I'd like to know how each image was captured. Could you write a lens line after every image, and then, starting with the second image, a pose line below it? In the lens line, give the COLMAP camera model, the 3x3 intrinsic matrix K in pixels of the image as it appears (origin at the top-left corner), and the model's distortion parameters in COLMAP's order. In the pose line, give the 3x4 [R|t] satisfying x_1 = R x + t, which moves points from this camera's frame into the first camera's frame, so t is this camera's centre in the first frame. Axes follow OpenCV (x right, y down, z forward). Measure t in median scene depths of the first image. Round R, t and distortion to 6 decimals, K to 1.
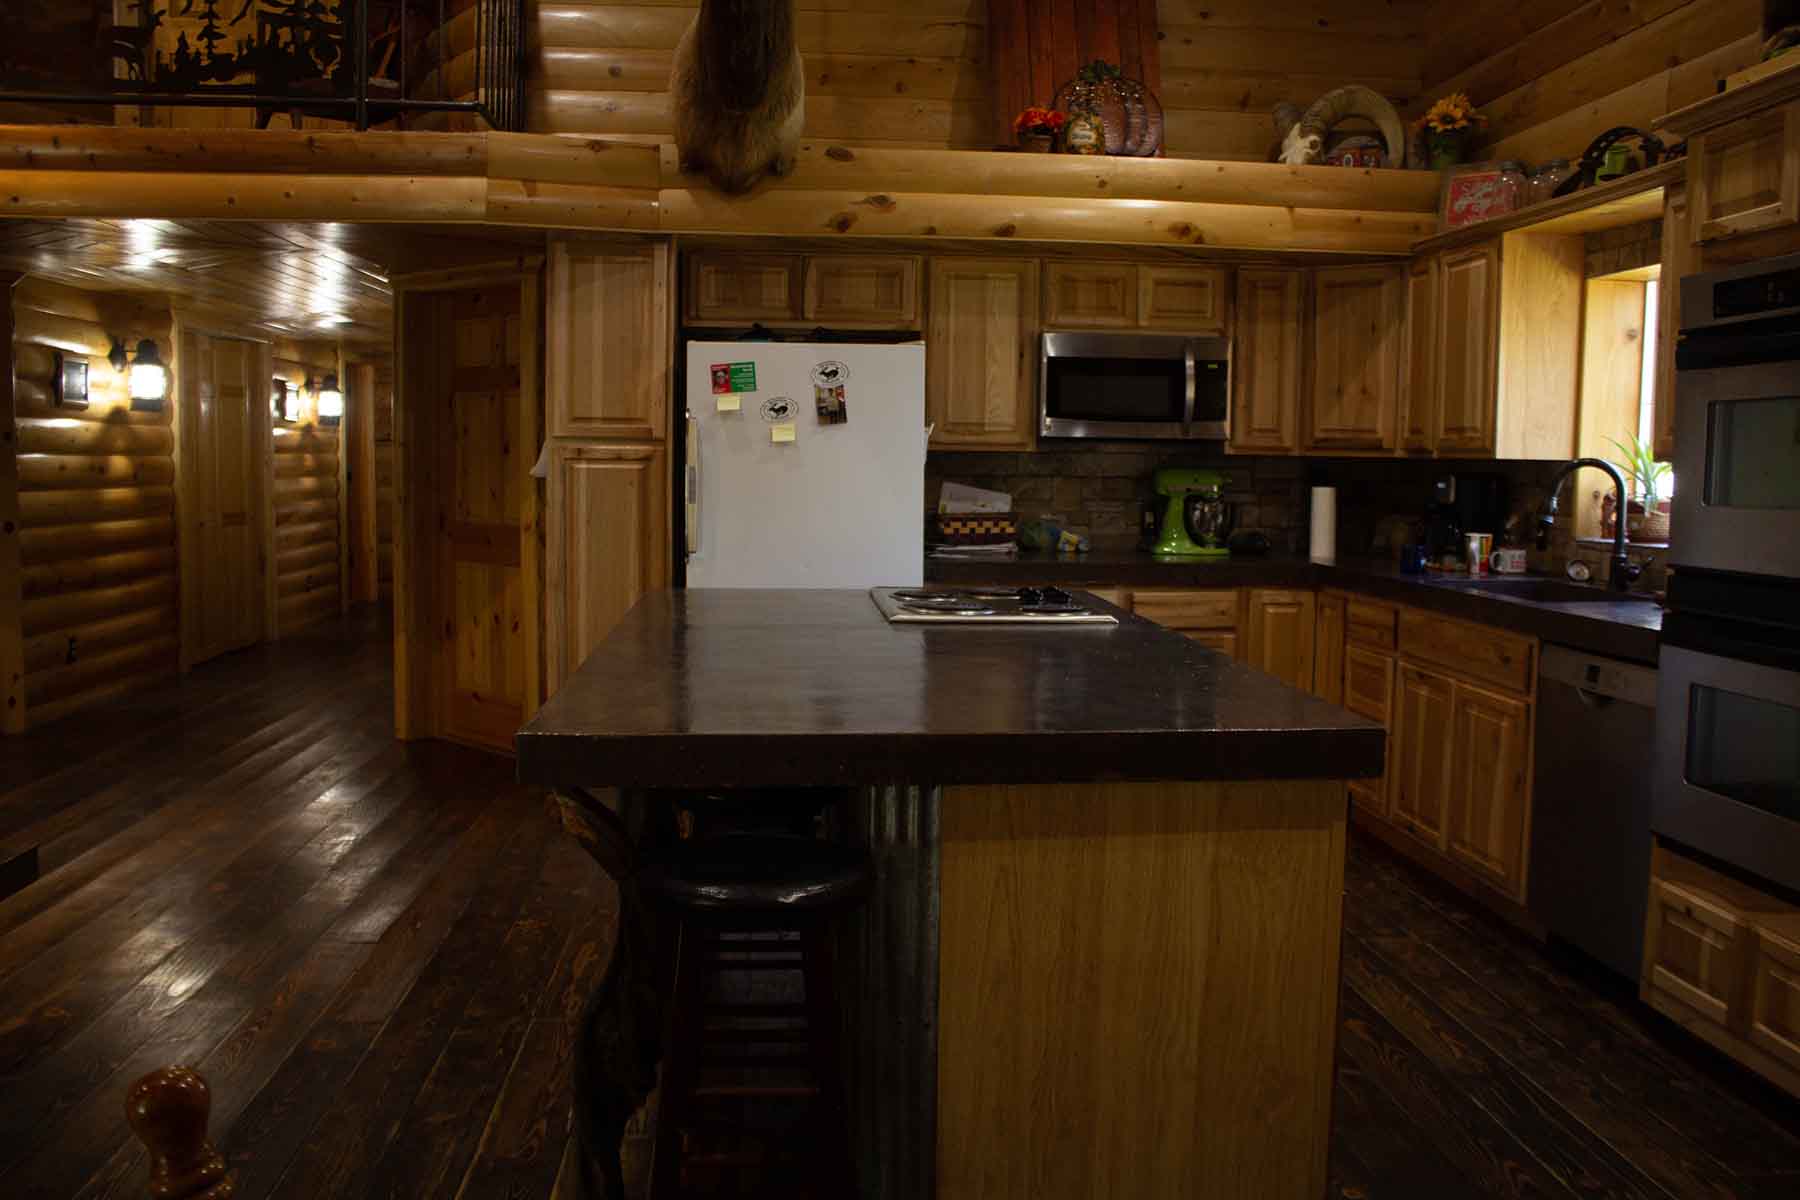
lens RADIAL K [[1512.6, 0, 901.5], [0, 1512.6, 573.9], [0, 0, 1]] dist [-0.156451, 0.143955]
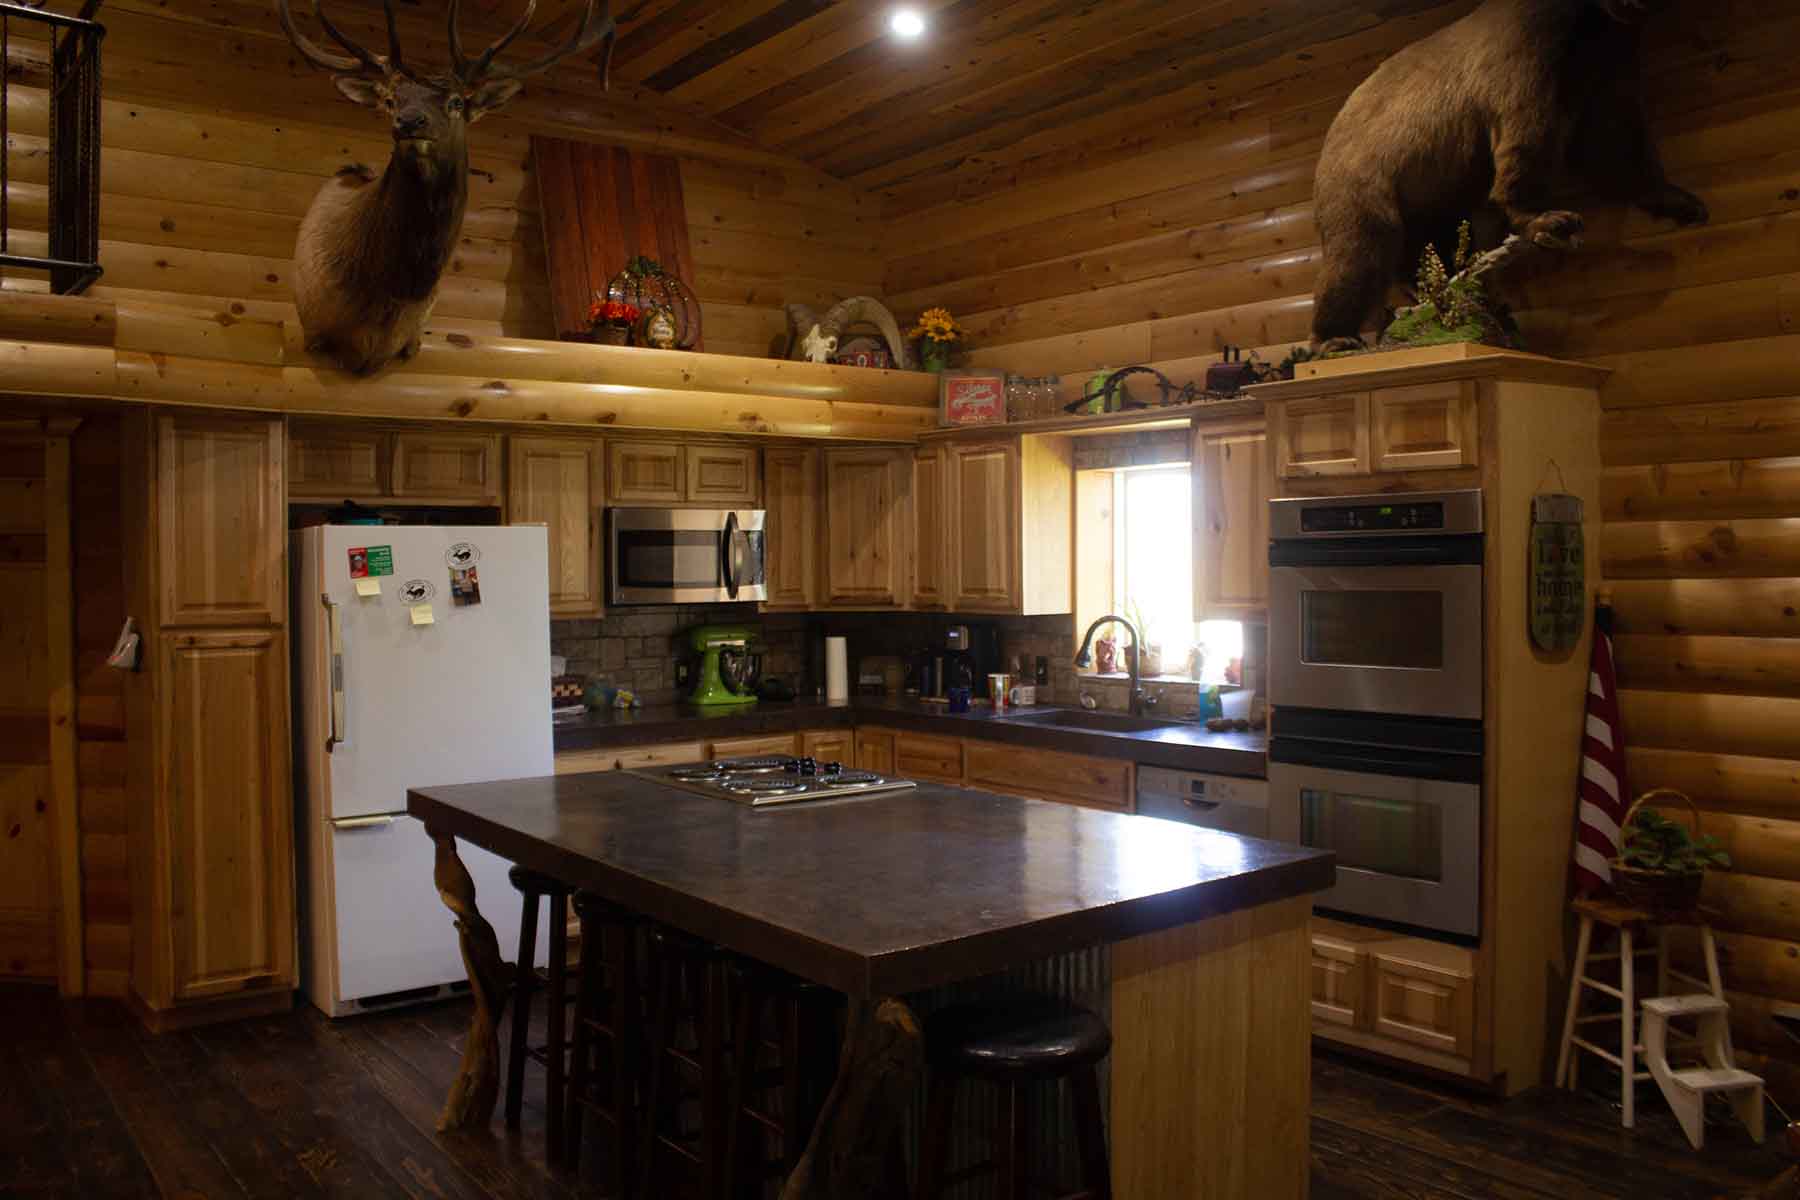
lens RADIAL K [[1512.6, 0, 901.5], [0, 1512.6, 573.9], [0, 0, 1]] dist [-0.156451, 0.143955]
pose [[0.838183, -0.023874, 0.544867, -0.341393], [0.060327, 0.996969, -0.049120, -0.051466], [-0.542043, 0.074041, 0.837083, -0.007183]]
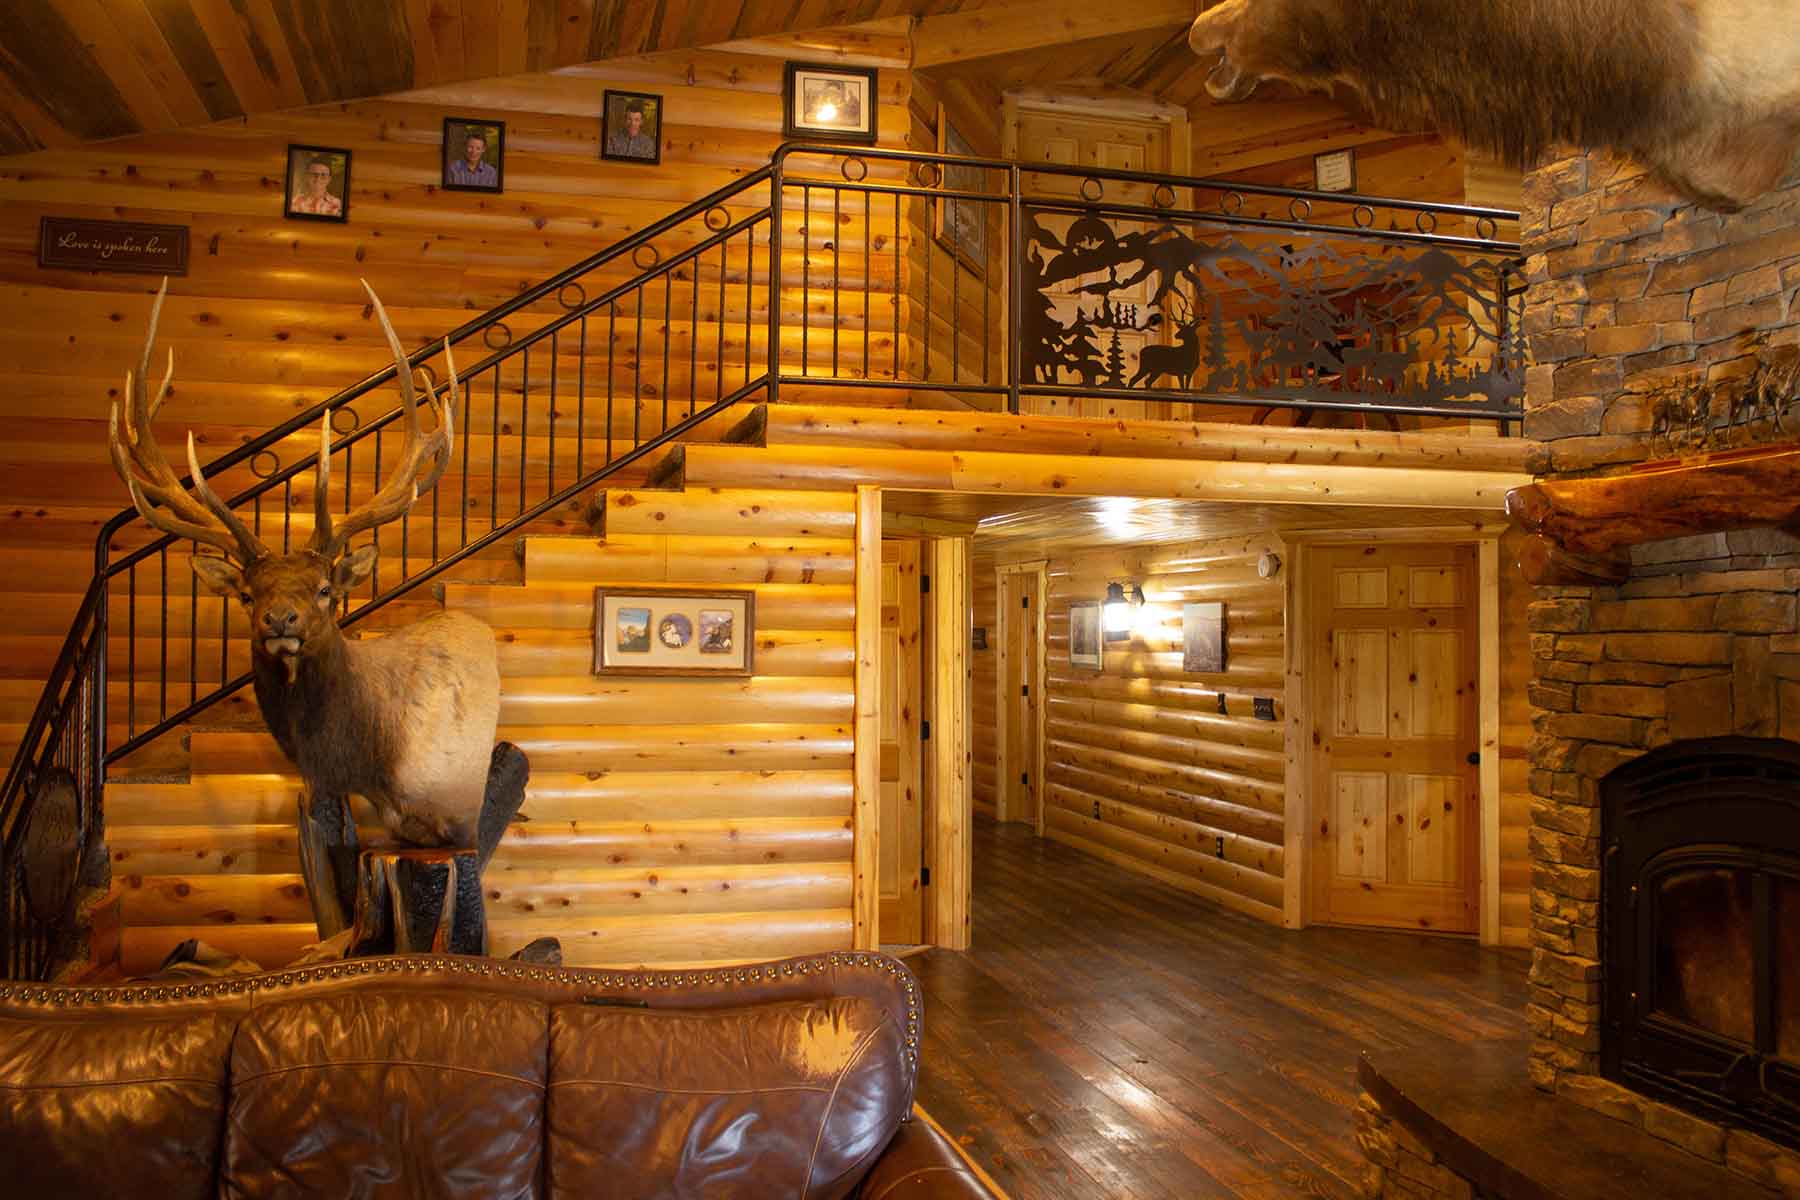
lens RADIAL K [[1512.6, 0, 901.5], [0, 1512.6, 573.9], [0, 0, 1]] dist [-0.156451, 0.143955]
pose [[0.986344, 0.000331, 0.164696, -1.034136], [0.018775, 0.993253, -0.114436, -0.044638], [-0.163623, 0.115966, 0.979683, -0.141125]]
